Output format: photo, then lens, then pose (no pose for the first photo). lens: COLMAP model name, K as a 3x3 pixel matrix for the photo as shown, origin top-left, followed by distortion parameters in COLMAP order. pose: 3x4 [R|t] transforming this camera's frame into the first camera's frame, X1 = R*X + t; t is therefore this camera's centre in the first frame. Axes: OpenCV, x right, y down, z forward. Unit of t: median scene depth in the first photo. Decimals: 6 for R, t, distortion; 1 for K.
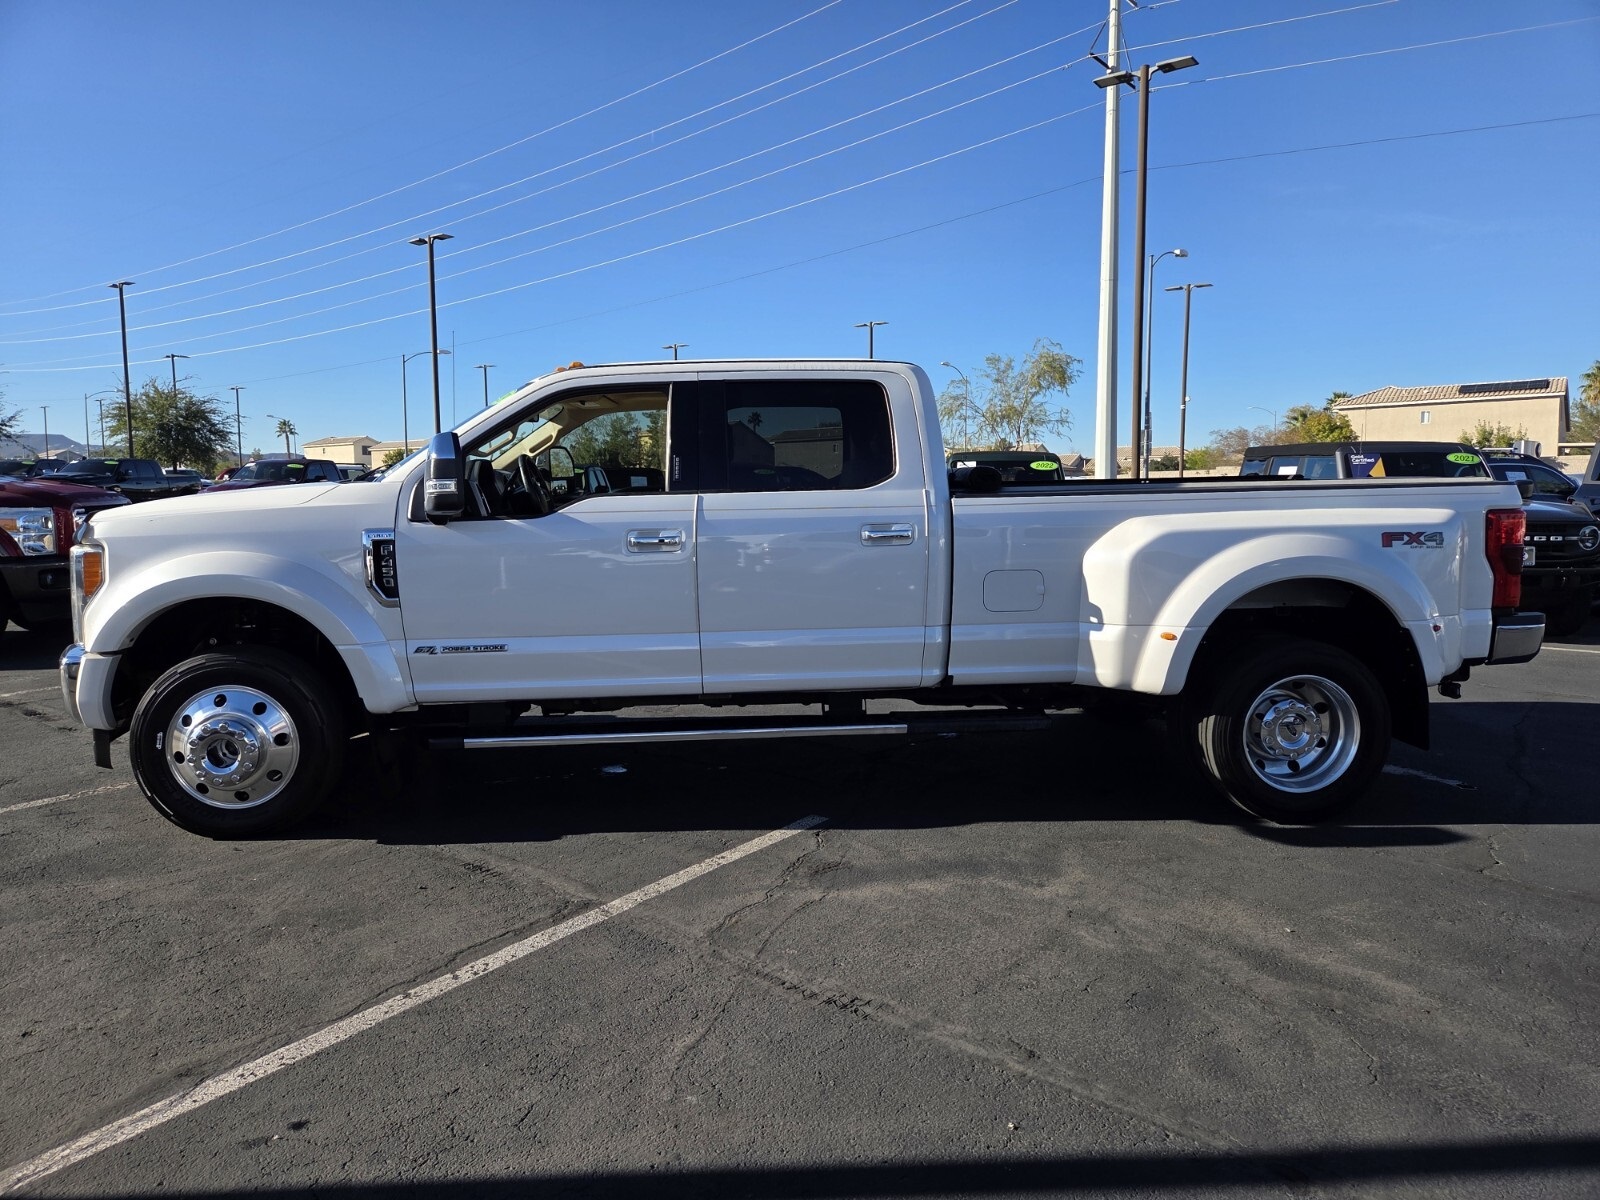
lens RADIAL K [[1097.4, 0, 805.3], [0, 1097.4, 594.6], [0, 0, 1]] dist [0.063280, -0.051317]
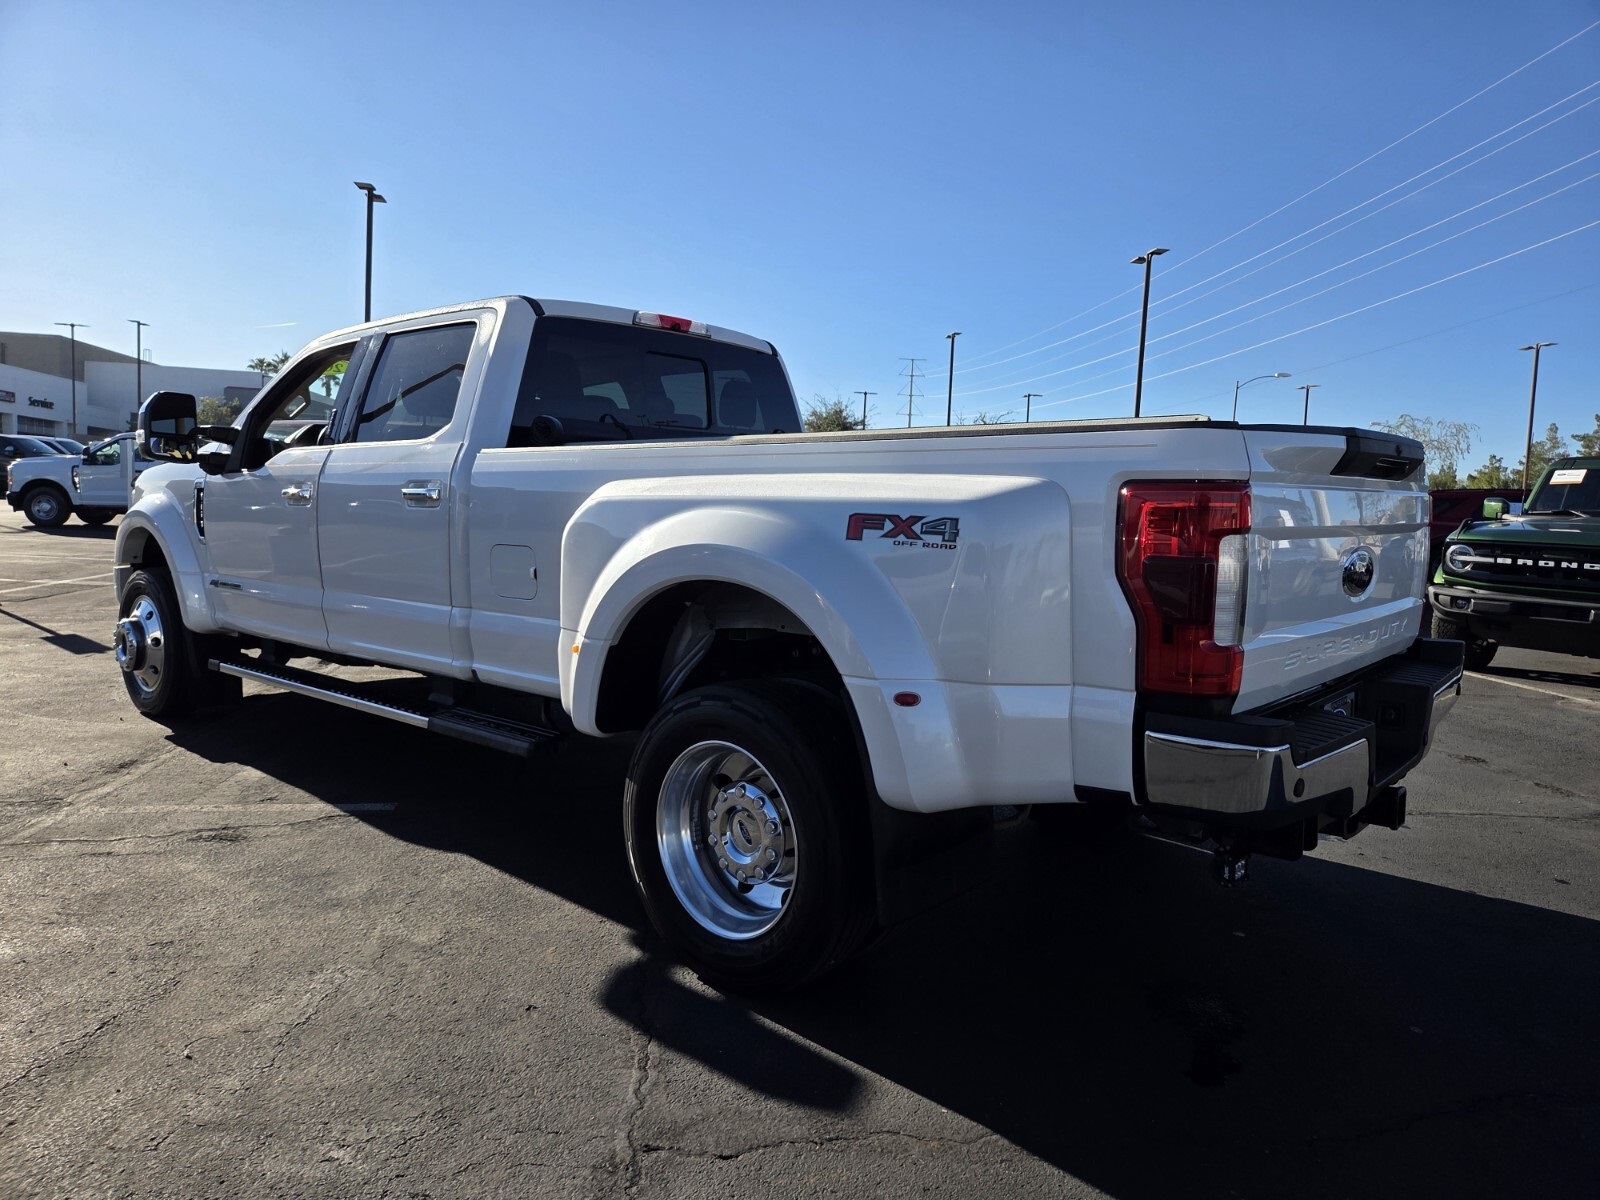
lens RADIAL K [[1097.4, 0, 805.3], [0, 1097.4, 594.6], [0, 0, 1]] dist [0.063280, -0.051317]
pose [[0.678126, 0.083637, -0.730171, 0.922347], [-0.107661, 0.994091, 0.013880, -0.021331], [0.727017, 0.069199, 0.683123, 0.627130]]
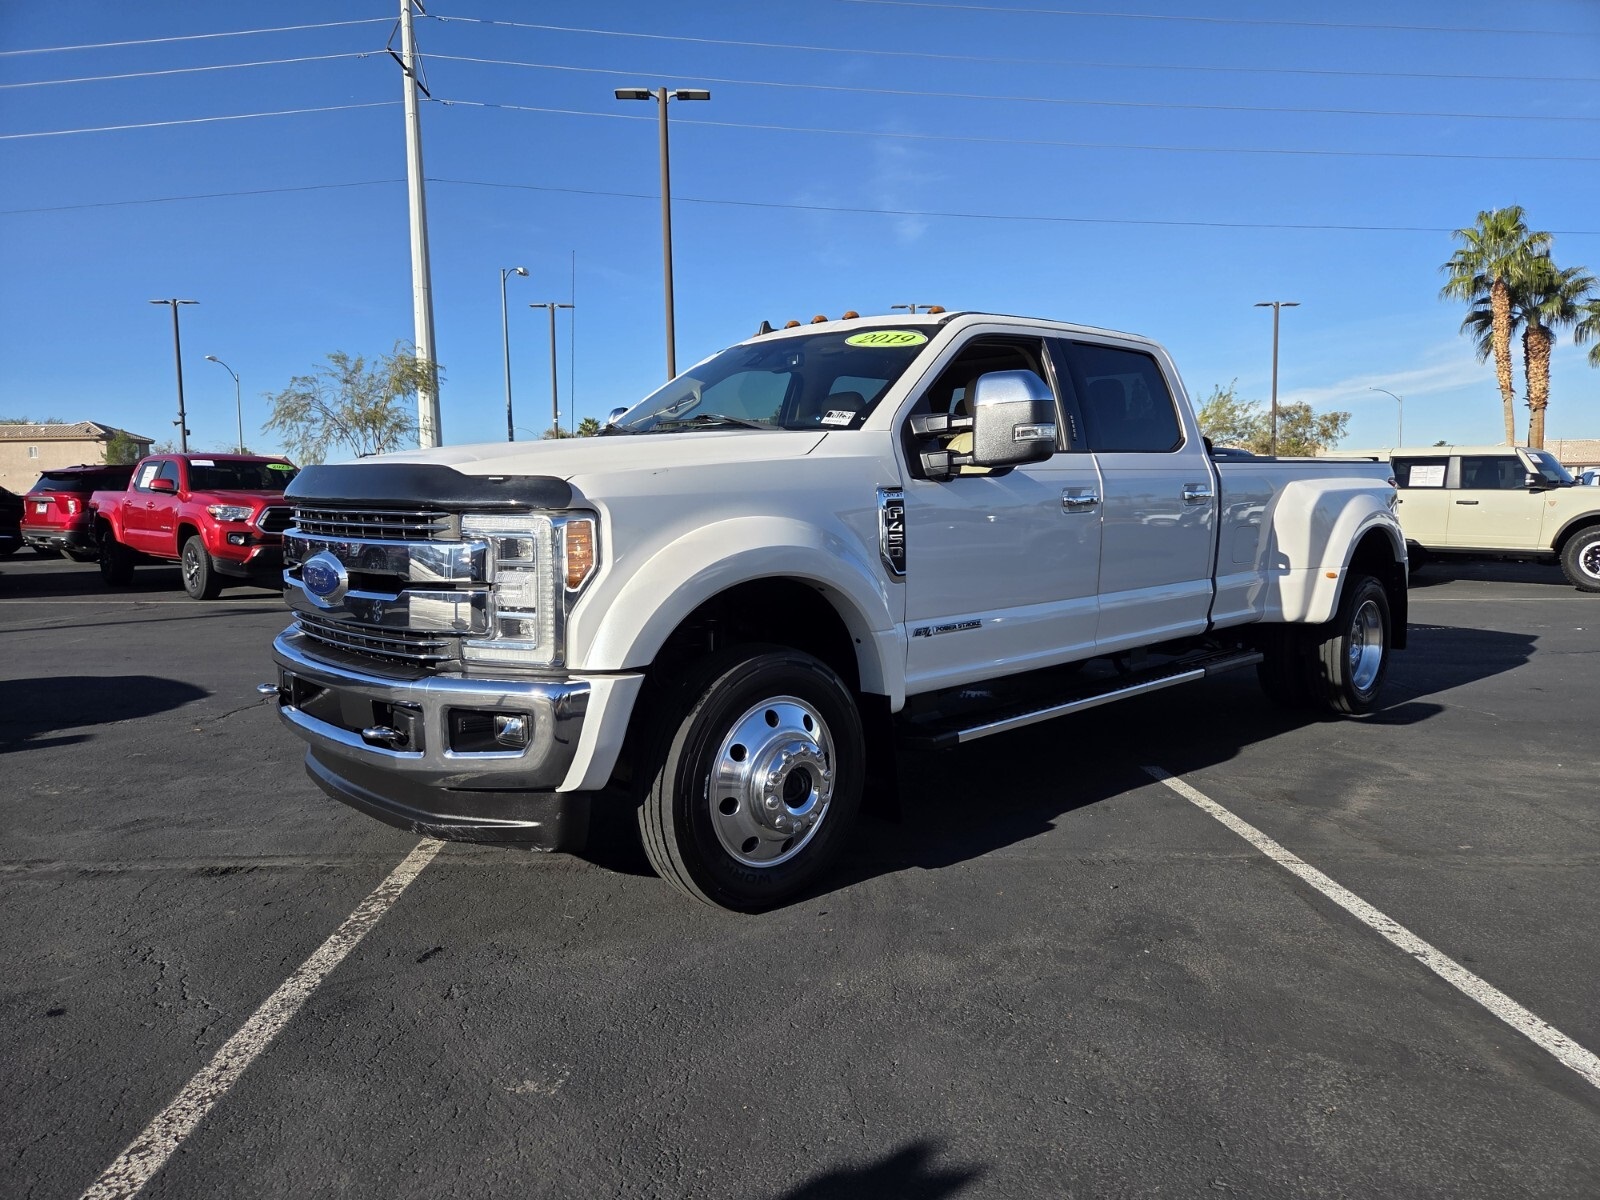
lens RADIAL K [[1097.4, 0, 805.3], [0, 1097.4, 594.6], [0, 0, 1]] dist [0.063280, -0.051317]
pose [[0.767762, -0.056989, 0.638195, -0.911439], [0.068056, 0.997655, 0.007214, 0.009479], [-0.637110, 0.037895, 0.769841, 0.401130]]
